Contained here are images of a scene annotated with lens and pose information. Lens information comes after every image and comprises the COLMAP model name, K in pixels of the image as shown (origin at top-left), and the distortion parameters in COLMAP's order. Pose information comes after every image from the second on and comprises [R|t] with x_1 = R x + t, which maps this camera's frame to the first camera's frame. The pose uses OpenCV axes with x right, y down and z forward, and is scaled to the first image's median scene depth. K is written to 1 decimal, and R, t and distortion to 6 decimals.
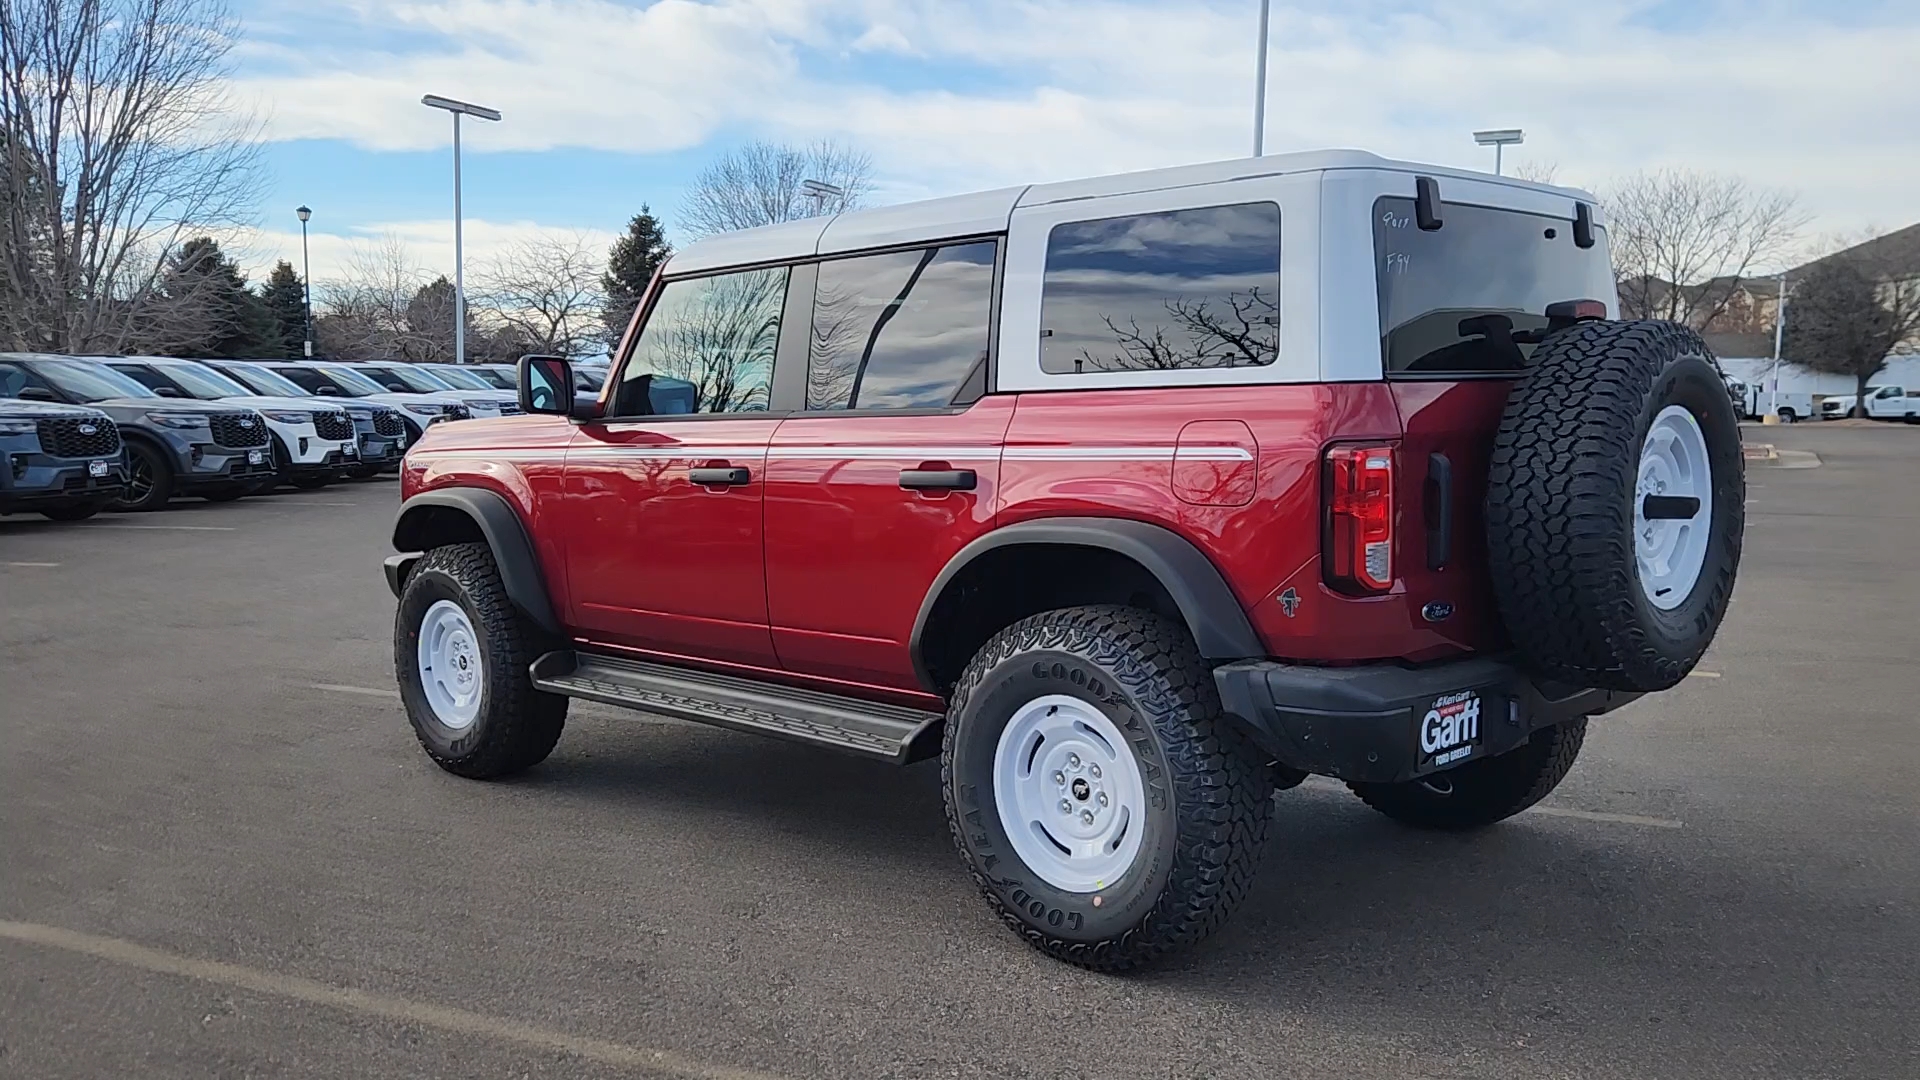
lens RADIAL K [[1636.1, 0, 947.5], [0, 1636.1, 529.2], [0, 0, 1]] dist [0.038504, -0.024511]
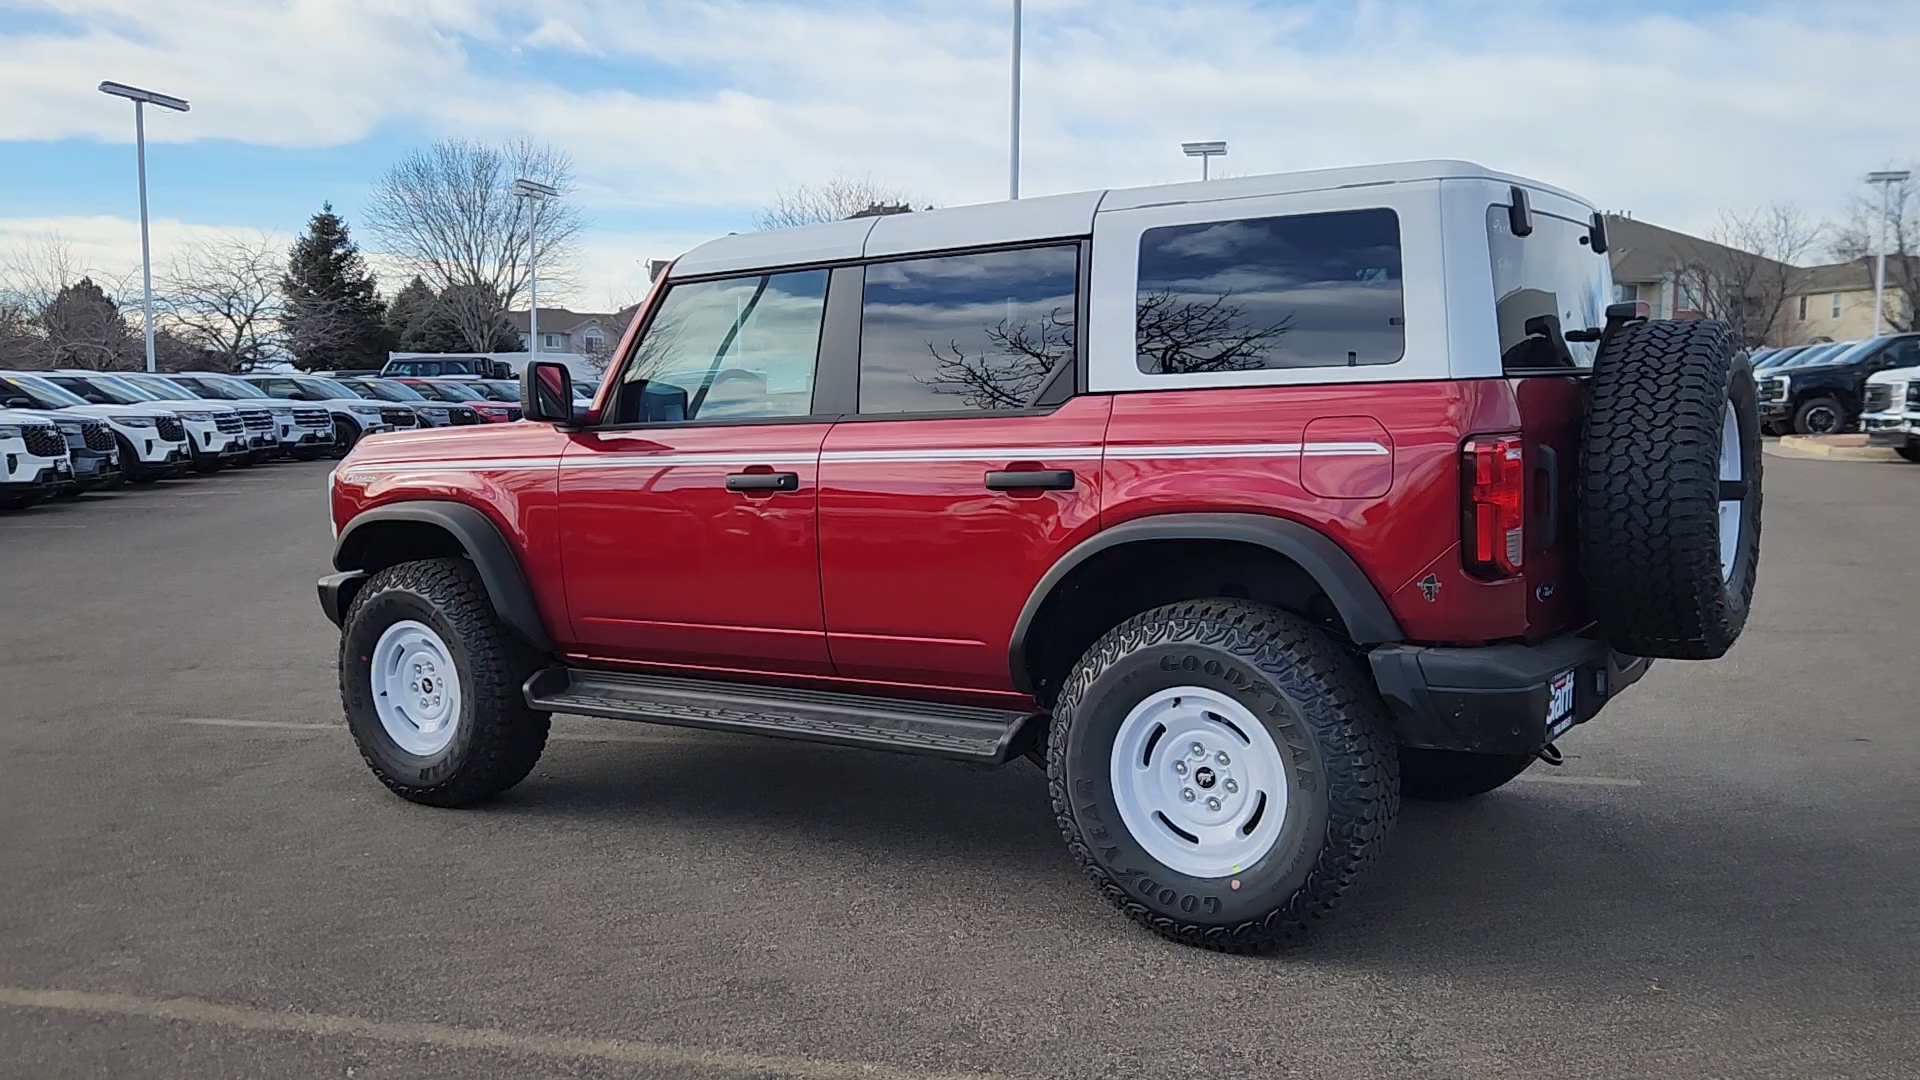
lens RADIAL K [[1636.1, 0, 948.4], [0, 1636.1, 524.8], [0, 0, 1]] dist [0.038504, -0.024511]
pose [[0.982239, -0.026552, 0.185747, -0.245067], [0.027423, 0.999622, -0.002124, -0.001955], [-0.185620, 0.007180, 0.982595, 0.015555]]
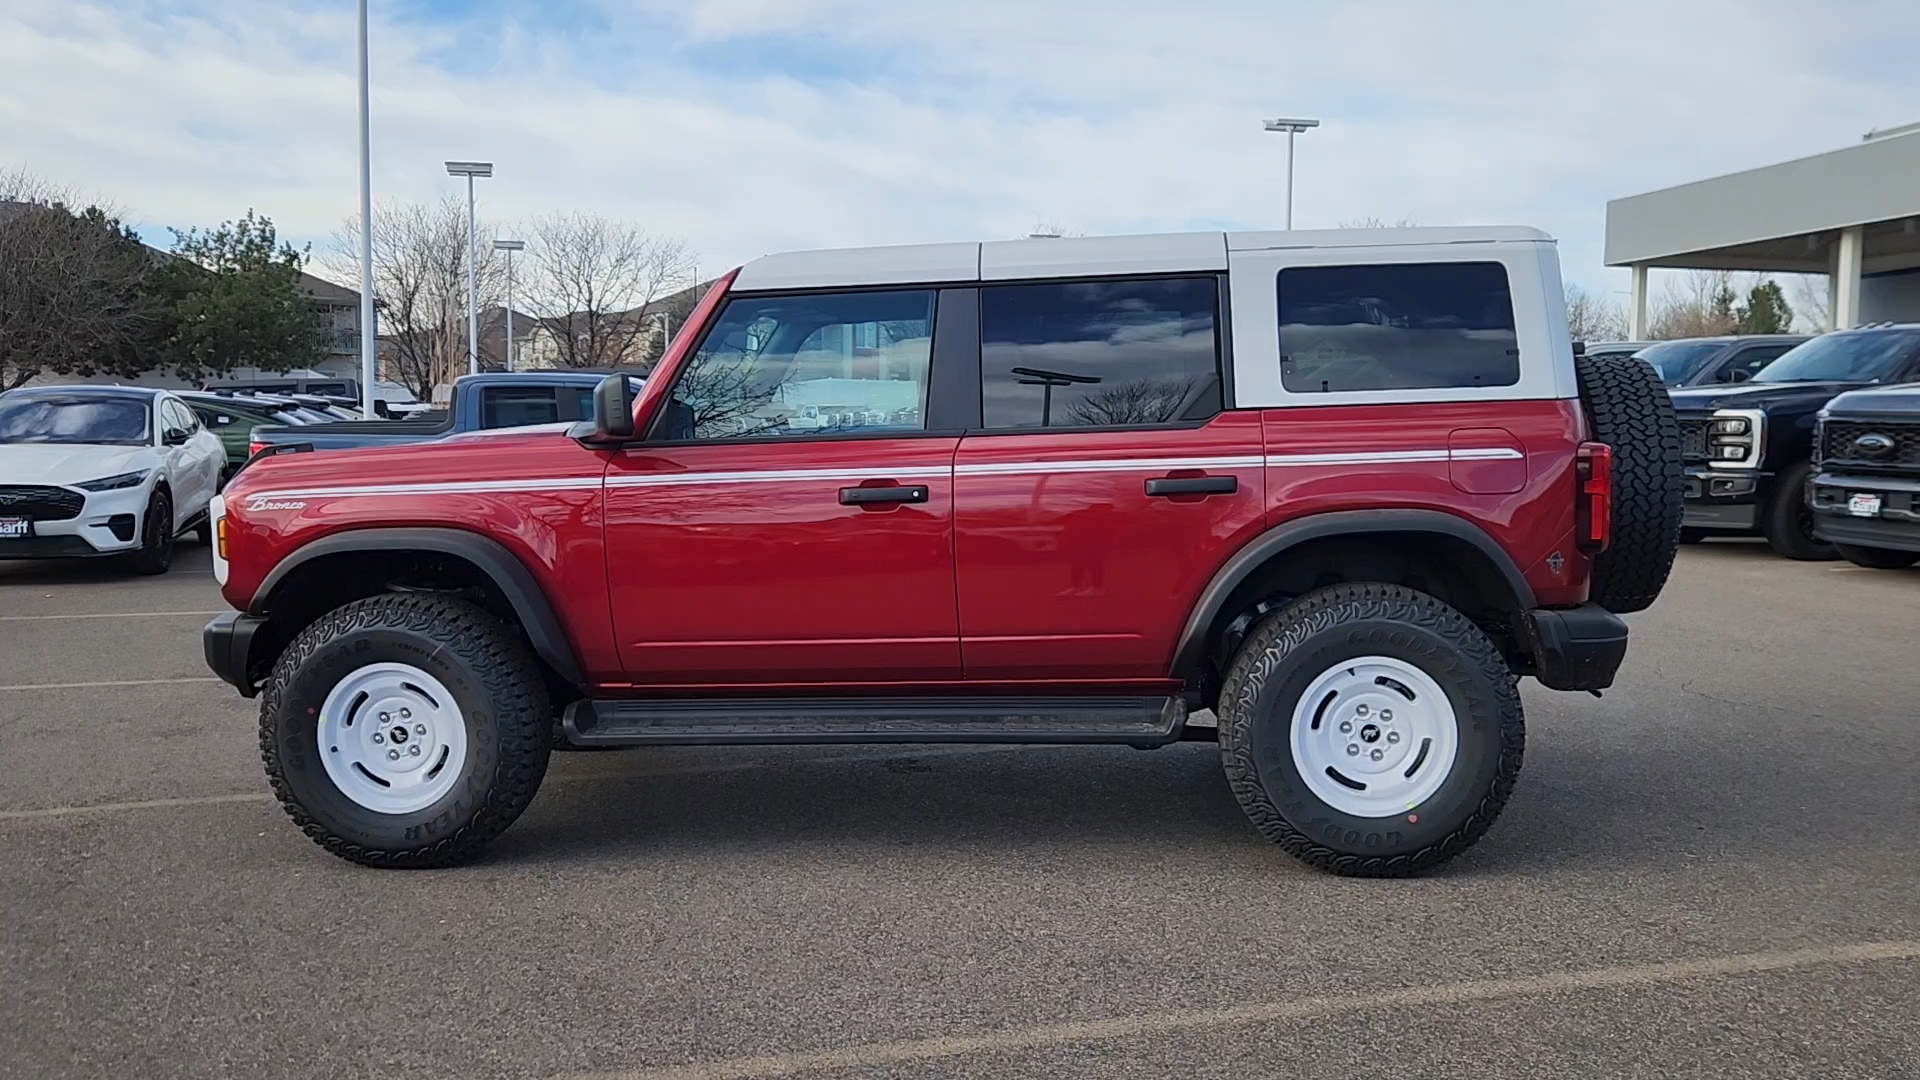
lens RADIAL K [[1634.9, 0, 947.0], [0, 1634.9, 539.0], [0, 0, 1]] dist [0.043852, -0.008146]
pose [[0.772961, -0.054282, 0.632127, -0.858876], [0.060569, 0.998096, 0.011646, -0.017444], [-0.631555, 0.029285, 0.774777, 0.230465]]
